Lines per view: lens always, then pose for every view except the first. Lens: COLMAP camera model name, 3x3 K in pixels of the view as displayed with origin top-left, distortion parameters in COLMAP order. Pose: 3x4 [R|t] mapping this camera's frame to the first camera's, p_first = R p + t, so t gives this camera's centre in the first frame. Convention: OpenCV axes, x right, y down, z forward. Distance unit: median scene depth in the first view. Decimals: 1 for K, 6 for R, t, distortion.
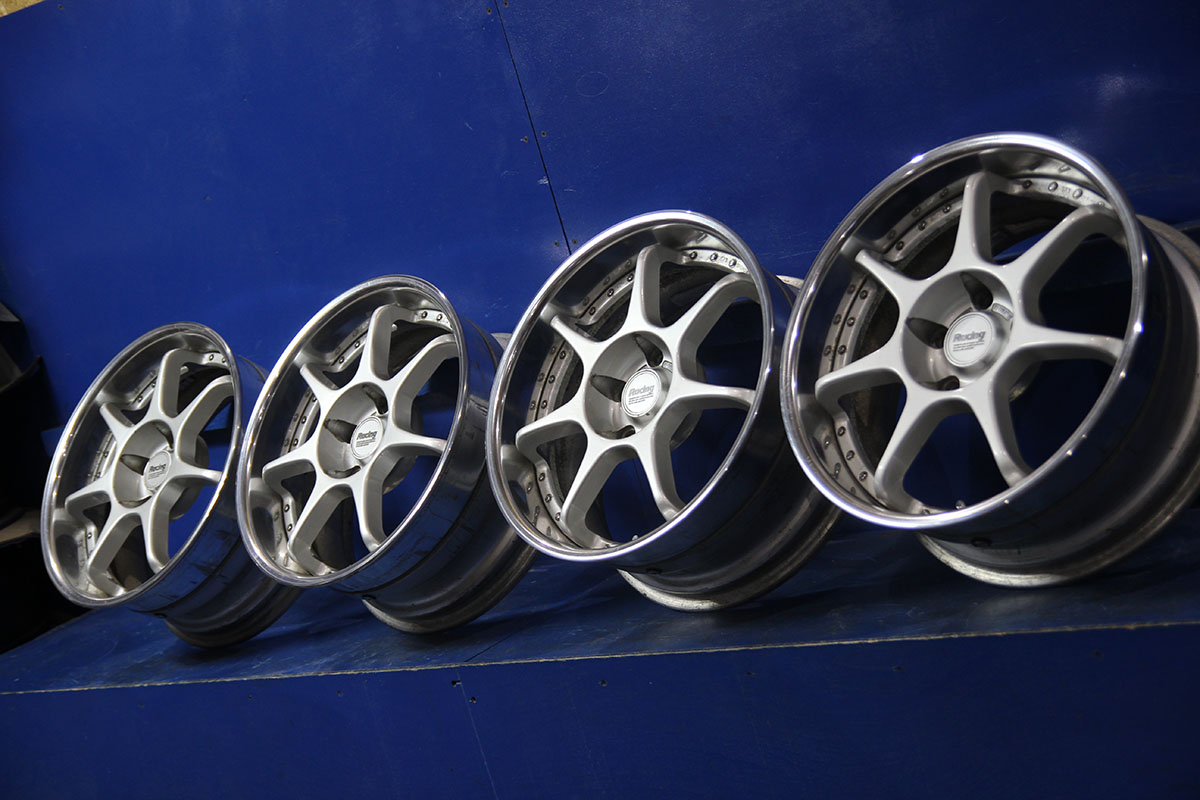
lens RADIAL K [[1414.2, 0, 600.0], [0, 1414.2, 400.0], [0, 0, 1]] dist [-0.106338, -0.008493]
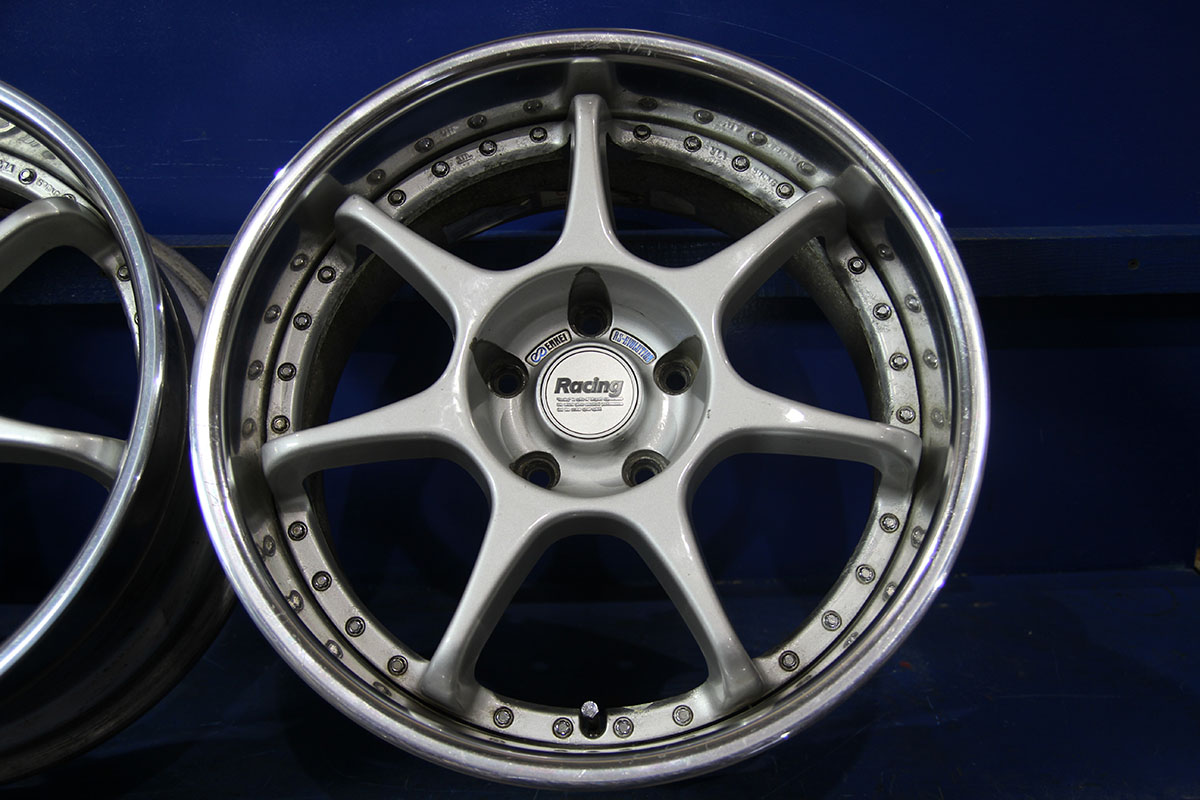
lens RADIAL K [[1110.3, 0, 600.0], [0, 1110.3, 400.0], [0, 0, 1]] dist [-0.143817, -0.003088]
pose [[0.751806, 0.041290, 0.658091, -0.017524], [-0.084906, 0.995791, 0.034519, -0.051420], [-0.653896, -0.081827, 0.752147, 0.620322]]
